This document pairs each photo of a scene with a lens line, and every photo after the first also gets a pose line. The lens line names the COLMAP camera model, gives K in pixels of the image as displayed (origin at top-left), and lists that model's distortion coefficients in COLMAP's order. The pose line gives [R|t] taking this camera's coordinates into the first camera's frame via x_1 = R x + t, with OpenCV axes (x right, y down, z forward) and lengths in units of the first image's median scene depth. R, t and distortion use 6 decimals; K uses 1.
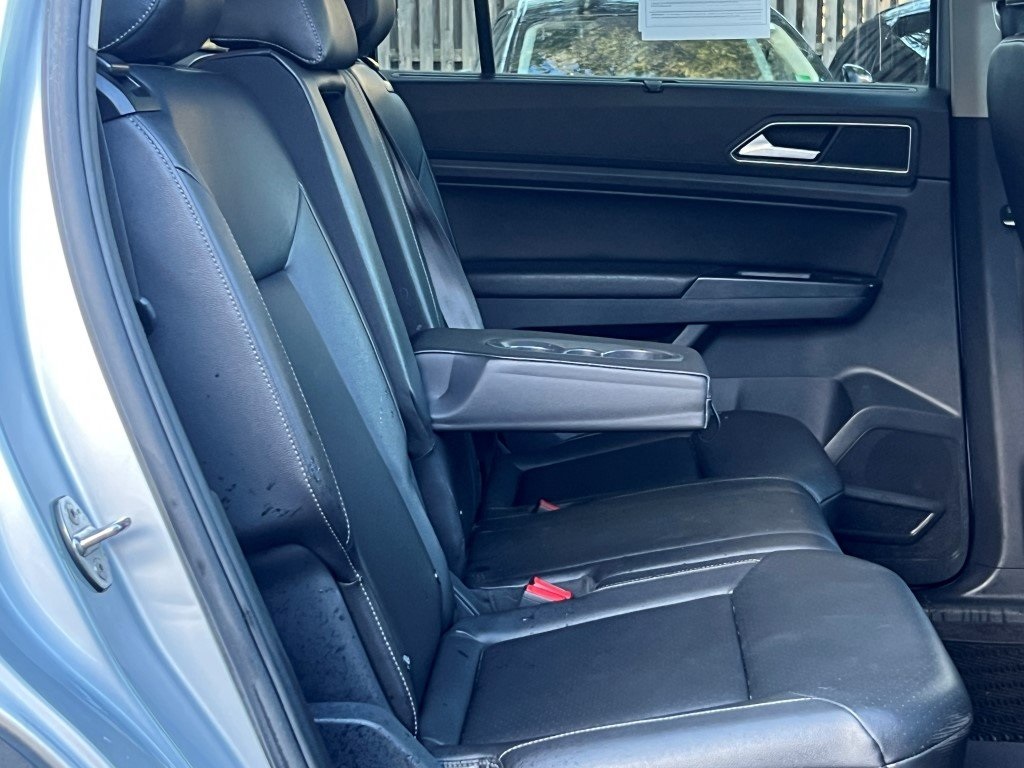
lens RADIAL K [[1833.7, 0, 512.0], [0, 1833.7, 384.0], [0, 0, 1]] dist [0.015166, 0.080767]
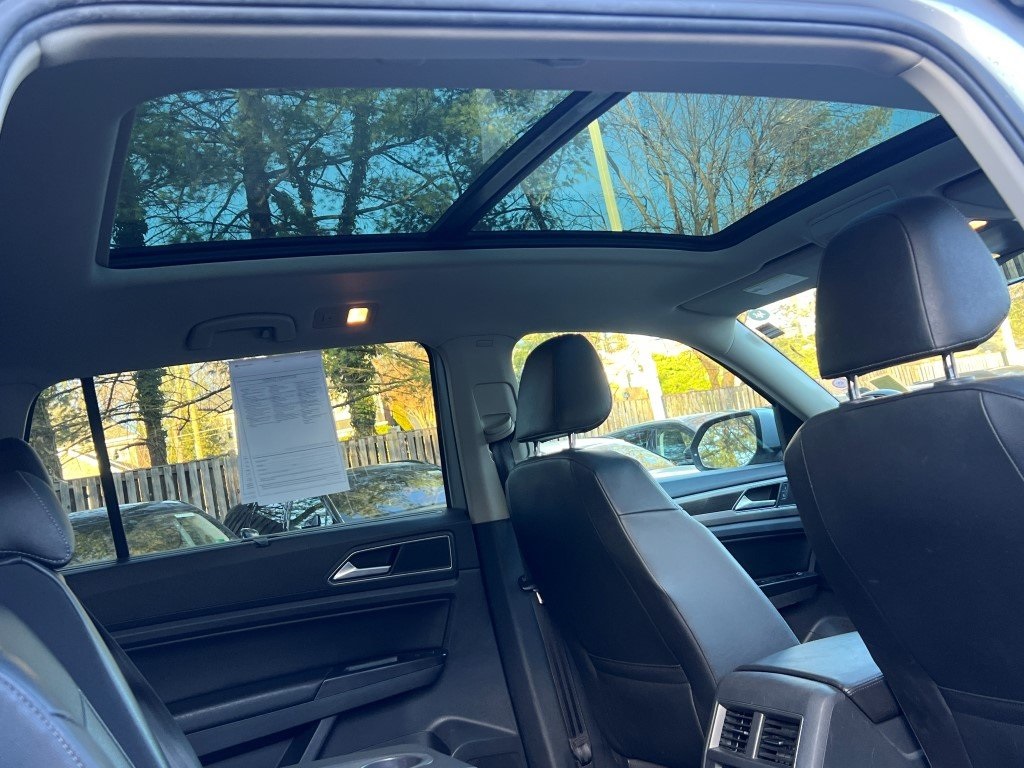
lens RADIAL K [[1040.5, 0, 512.0], [0, 1040.5, 384.0], [0, 0, 1]] dist [0.012902, 0.007810]
pose [[0.880608, -0.119060, 0.458644, -0.092842], [0.251006, 0.938170, -0.238395, -0.045683], [-0.401903, 0.325055, 0.856045, 0.253229]]
